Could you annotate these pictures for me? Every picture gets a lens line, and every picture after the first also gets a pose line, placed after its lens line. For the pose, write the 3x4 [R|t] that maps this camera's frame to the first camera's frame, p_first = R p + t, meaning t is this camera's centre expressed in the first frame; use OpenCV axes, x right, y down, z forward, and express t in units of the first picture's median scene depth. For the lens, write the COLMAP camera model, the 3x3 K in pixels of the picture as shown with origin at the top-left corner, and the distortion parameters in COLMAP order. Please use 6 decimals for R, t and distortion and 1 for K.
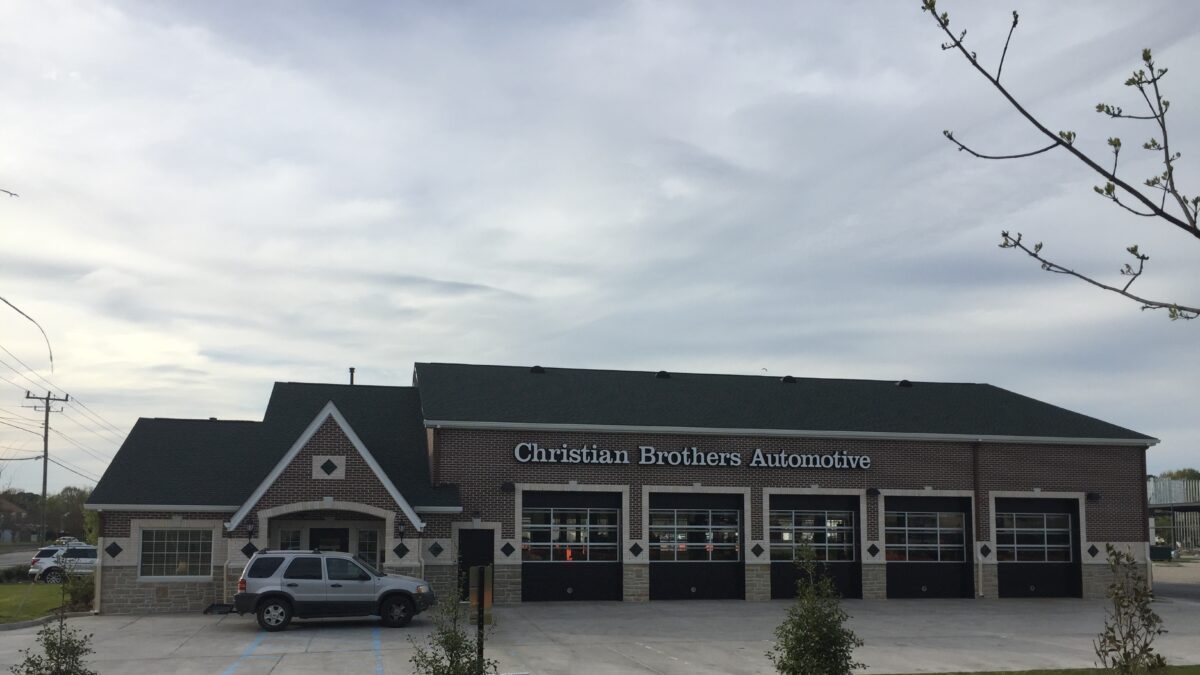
lens RADIAL K [[1065.0, 0, 658.3], [0, 1065.0, 343.0], [0, 0, 1]] dist [0.027557, -0.004740]
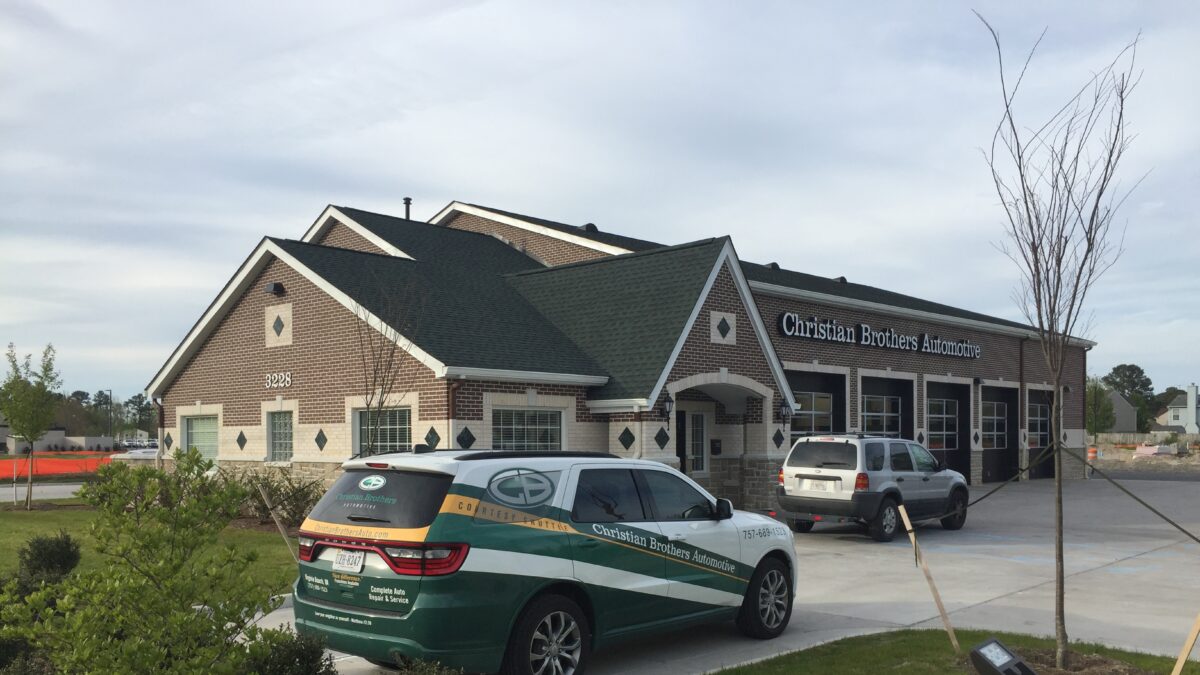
lens RADIAL K [[1065.0, 0, 658.3], [0, 1065.0, 343.0], [0, 0, 1]] dist [0.027557, -0.004740]
pose [[0.811022, 0.042926, 0.583439, -0.680041], [-0.093471, 0.994000, 0.056800, 0.077926], [-0.577501, -0.100601, 0.810168, 0.373468]]
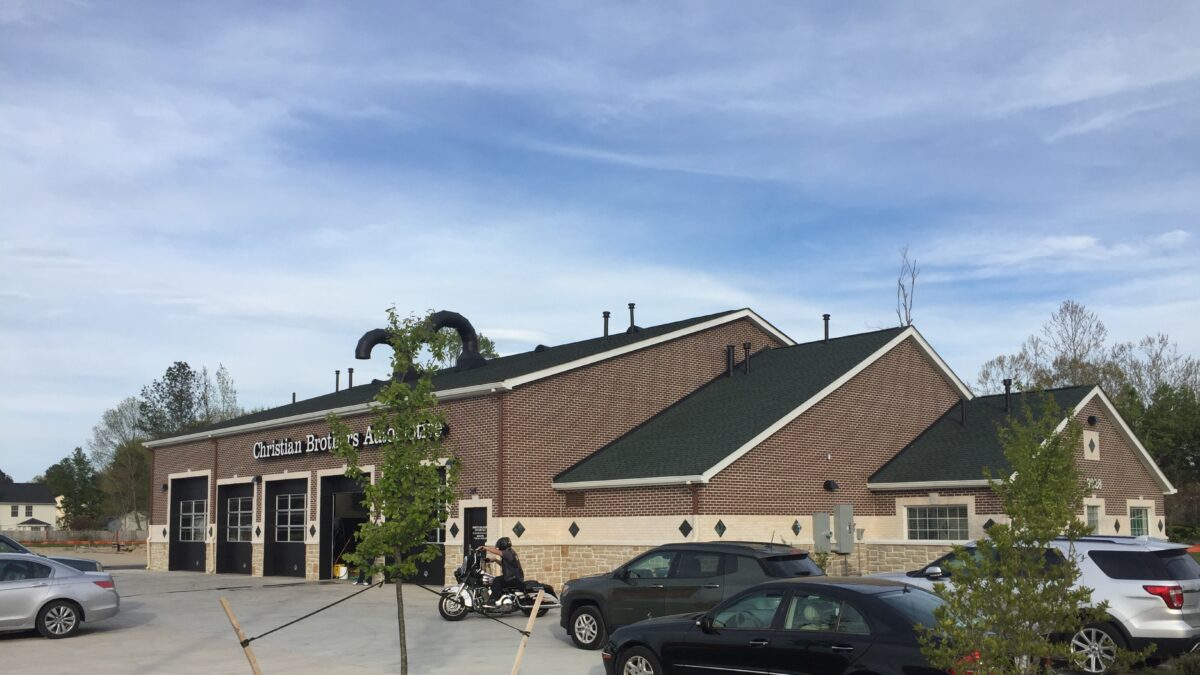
lens RADIAL K [[1065.0, 0, 658.3], [0, 1065.0, 343.0], [0, 0, 1]] dist [0.027557, -0.004740]
pose [[0.539811, -0.155664, -0.827268, 1.094562], [0.170402, 0.982614, -0.073703, 0.145873], [0.824359, -0.101182, 0.556951, 0.702150]]
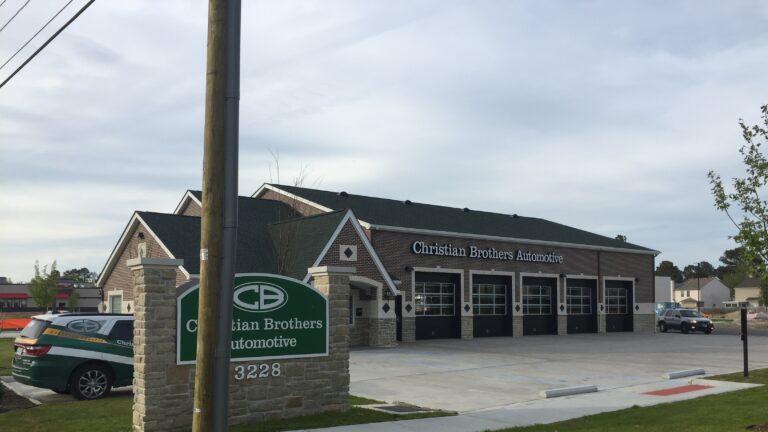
lens RADIAL K [[681.6, 0, 421.3], [0, 681.6, 219.5], [0, 0, 1]] dist [0.027557, -0.004740]
pose [[0.885937, 0.053852, 0.460669, -0.578484], [-0.077292, 0.996490, 0.032155, 0.027467], [-0.457321, -0.064093, 0.886989, 0.096747]]
